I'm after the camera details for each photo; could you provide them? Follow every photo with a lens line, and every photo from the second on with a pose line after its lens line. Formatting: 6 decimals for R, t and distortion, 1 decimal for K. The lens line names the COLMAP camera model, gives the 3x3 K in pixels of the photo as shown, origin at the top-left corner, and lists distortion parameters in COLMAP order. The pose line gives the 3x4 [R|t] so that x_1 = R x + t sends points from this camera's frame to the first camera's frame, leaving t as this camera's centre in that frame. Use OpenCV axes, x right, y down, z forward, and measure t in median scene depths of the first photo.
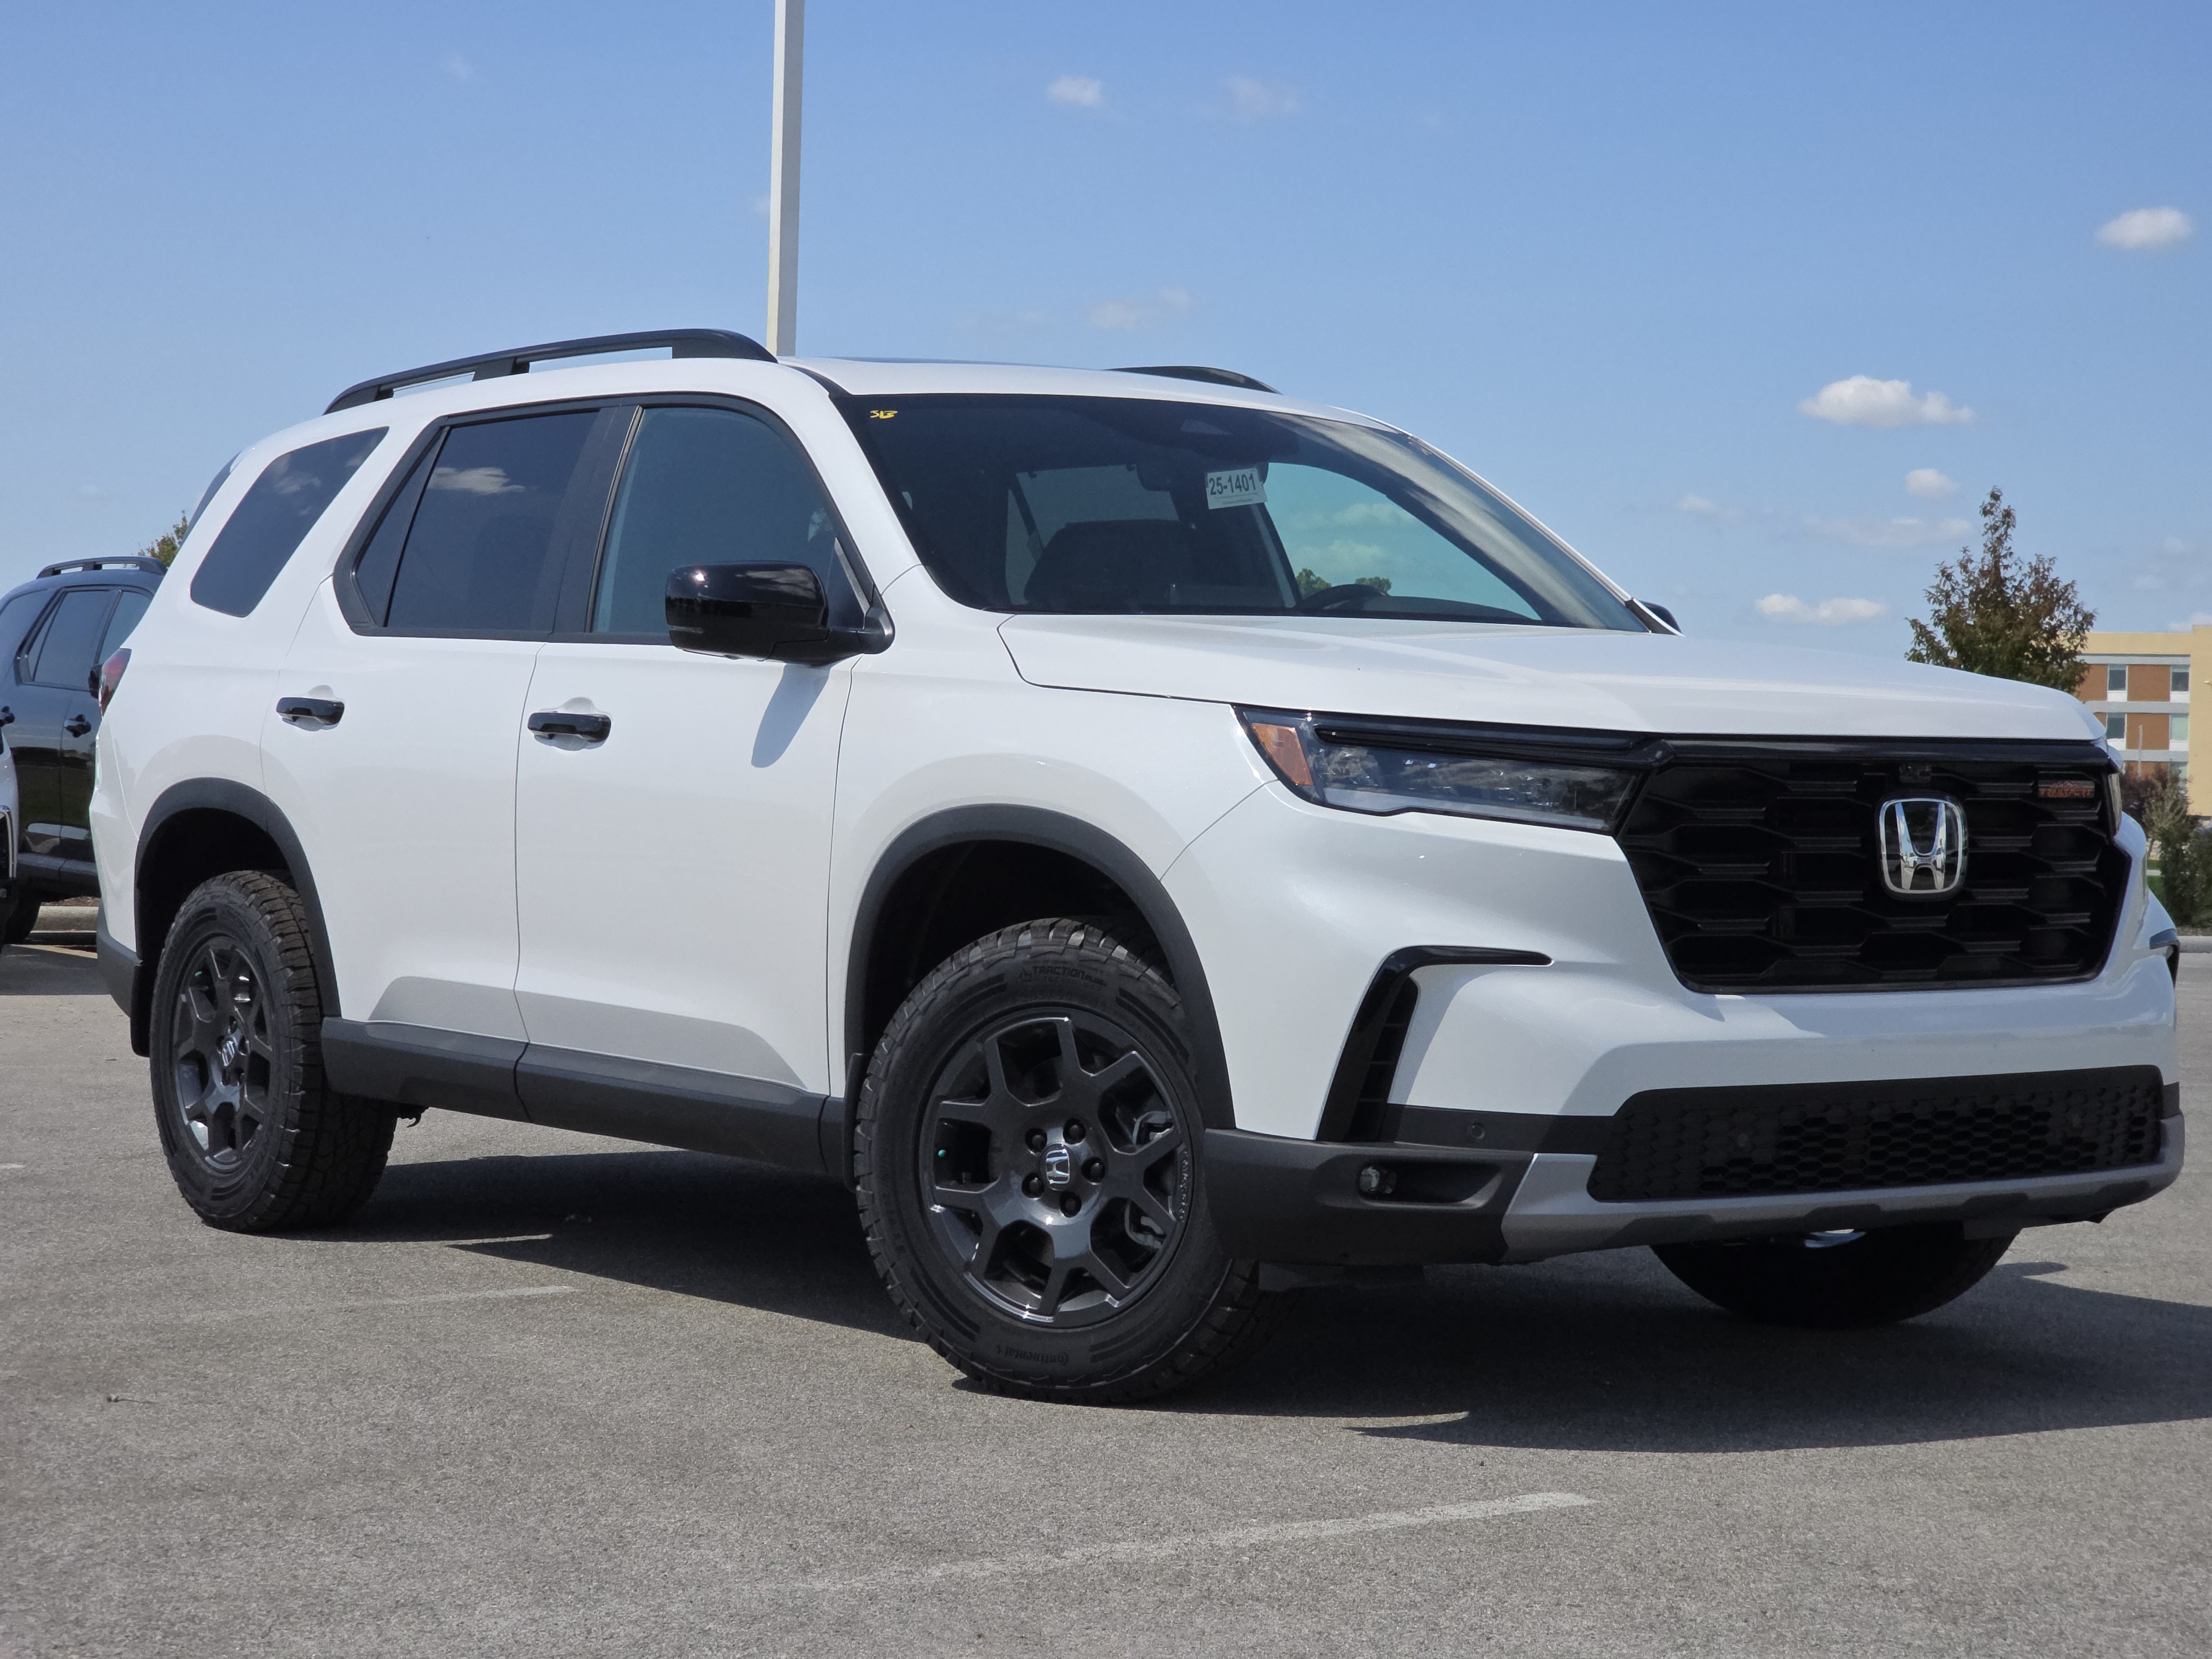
lens RADIAL K [[4397.7, 0, 1105.0], [0, 4397.7, 826.6], [0, 0, 1]] dist [-0.065508, 0.000000]
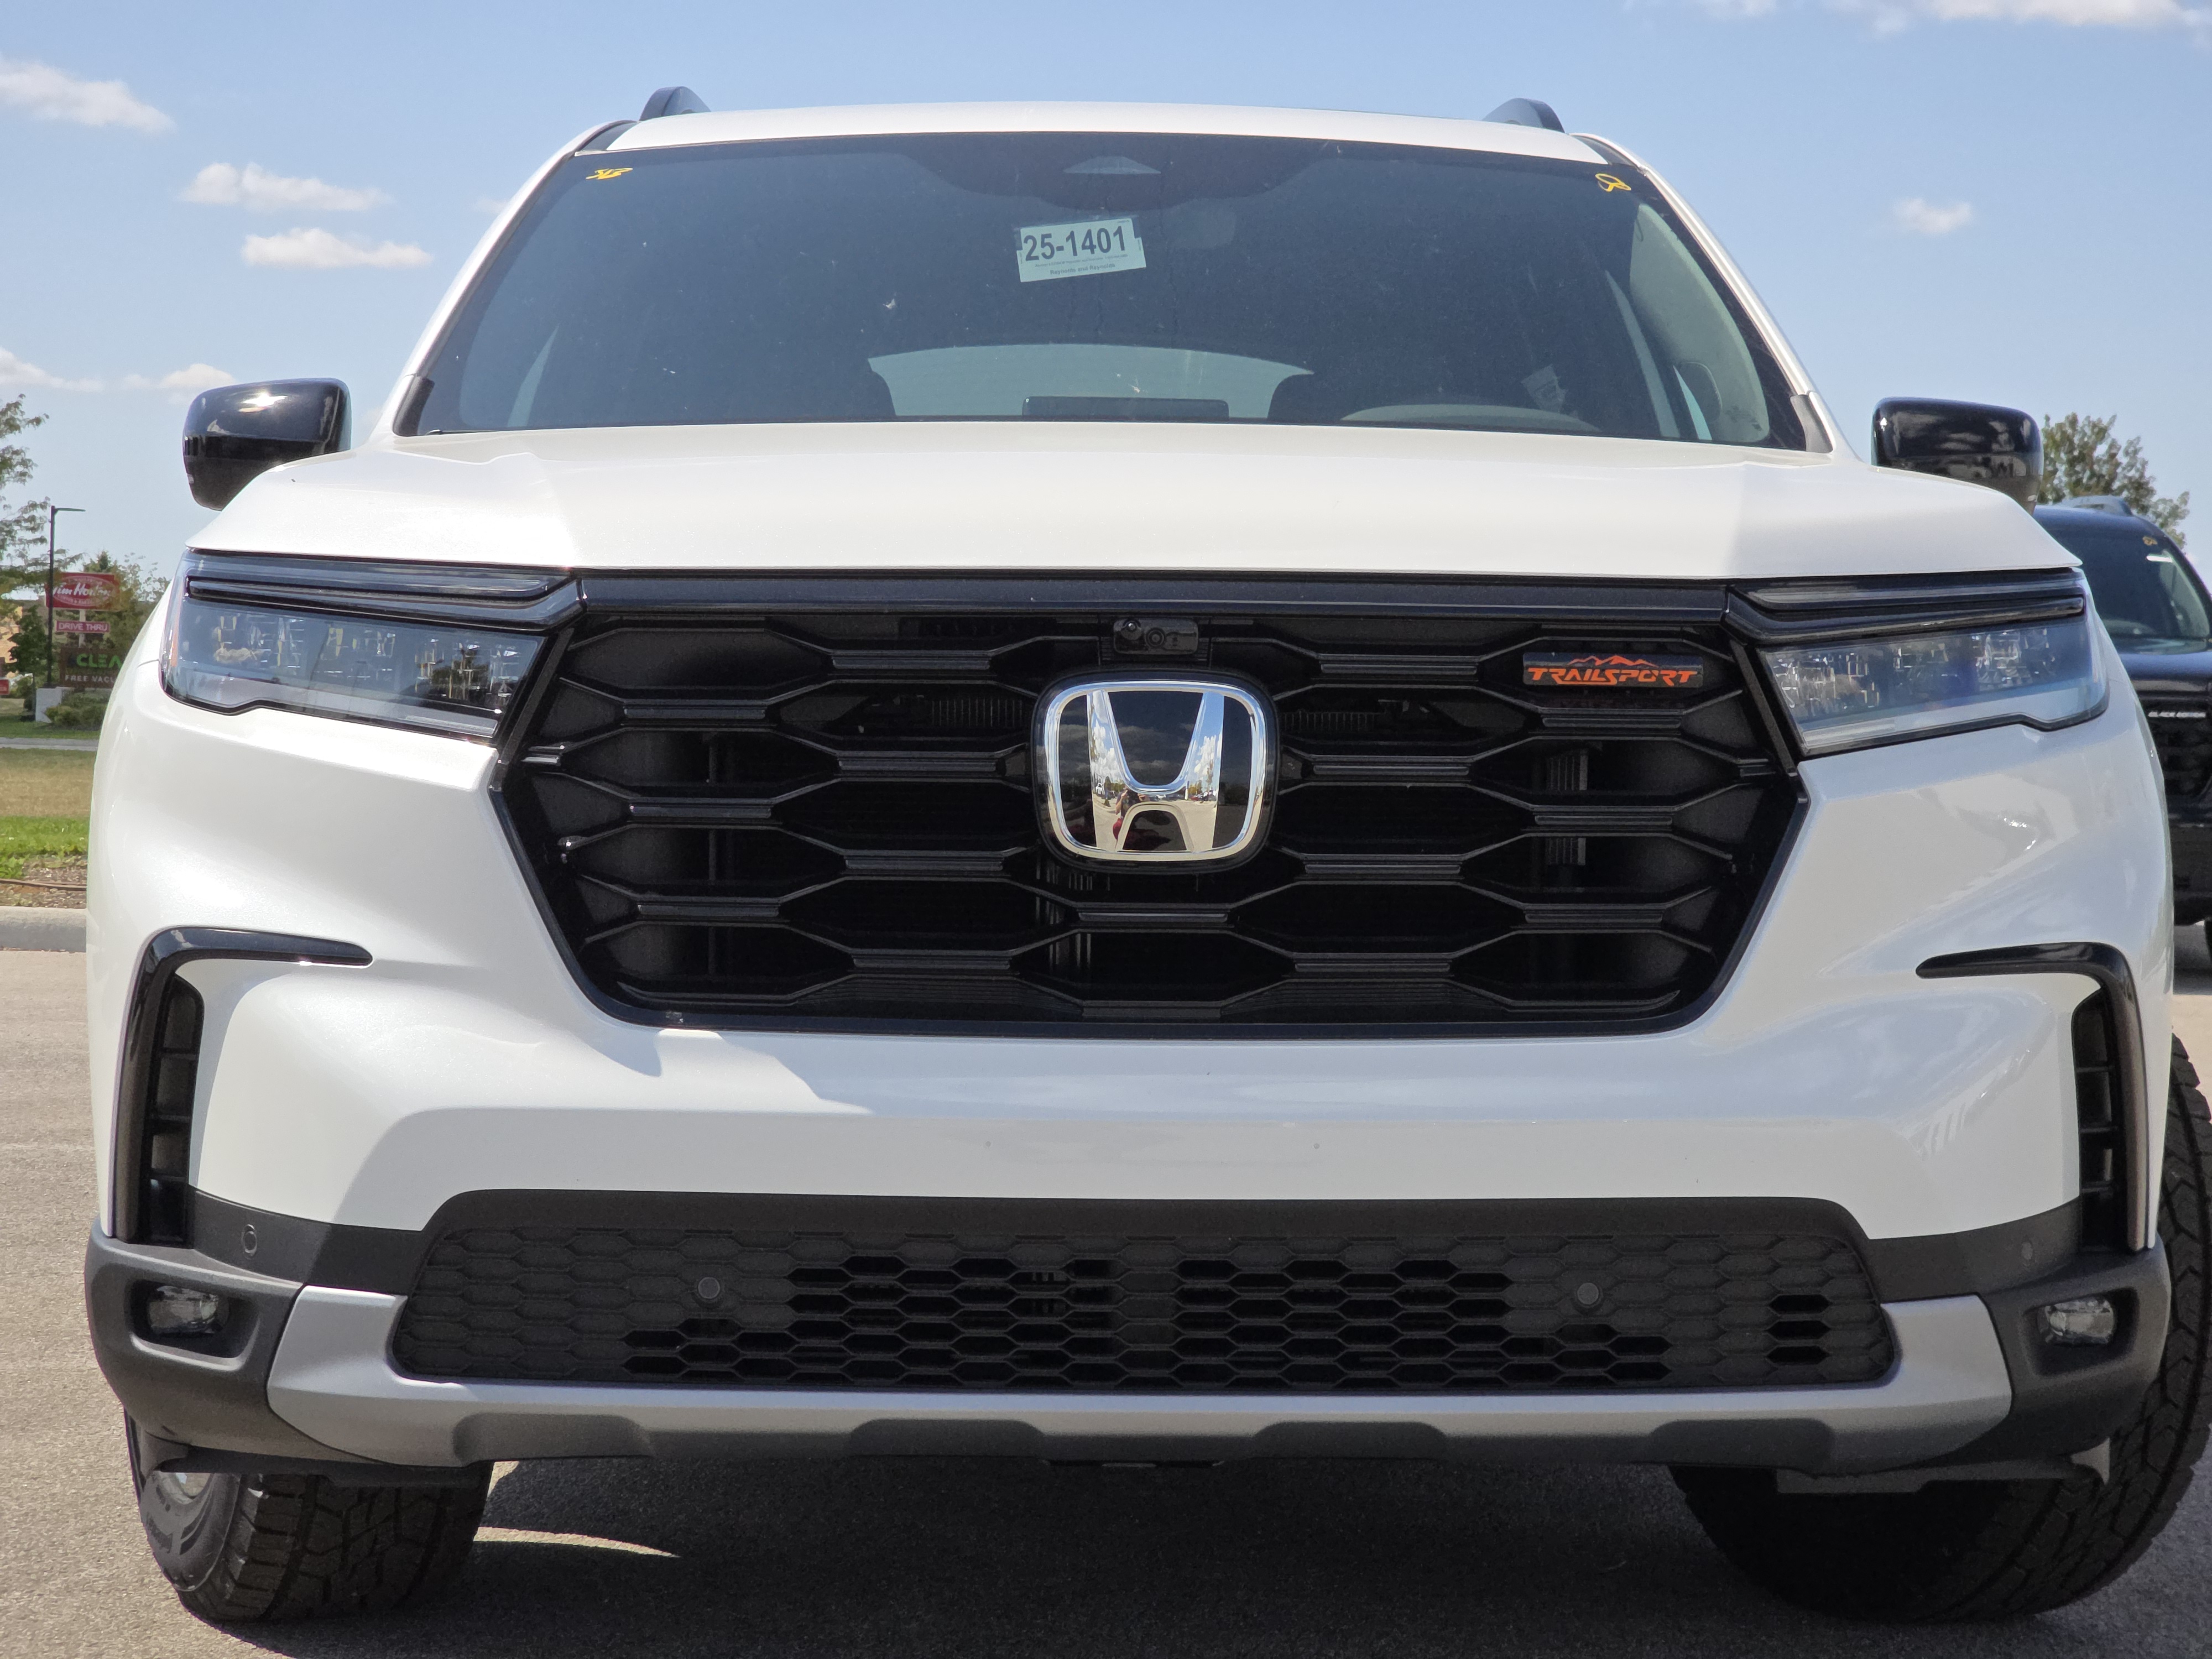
lens RADIAL K [[4397.7, 0, 1106.6], [0, 4397.7, 833.6], [0, 0, 1]] dist [-0.065508, 0.000000]
pose [[0.830408, 0.011012, -0.557047, 0.498215], [-0.009853, 0.999939, 0.005079, 0.009644], [0.557069, 0.001271, 0.830466, 0.557062]]
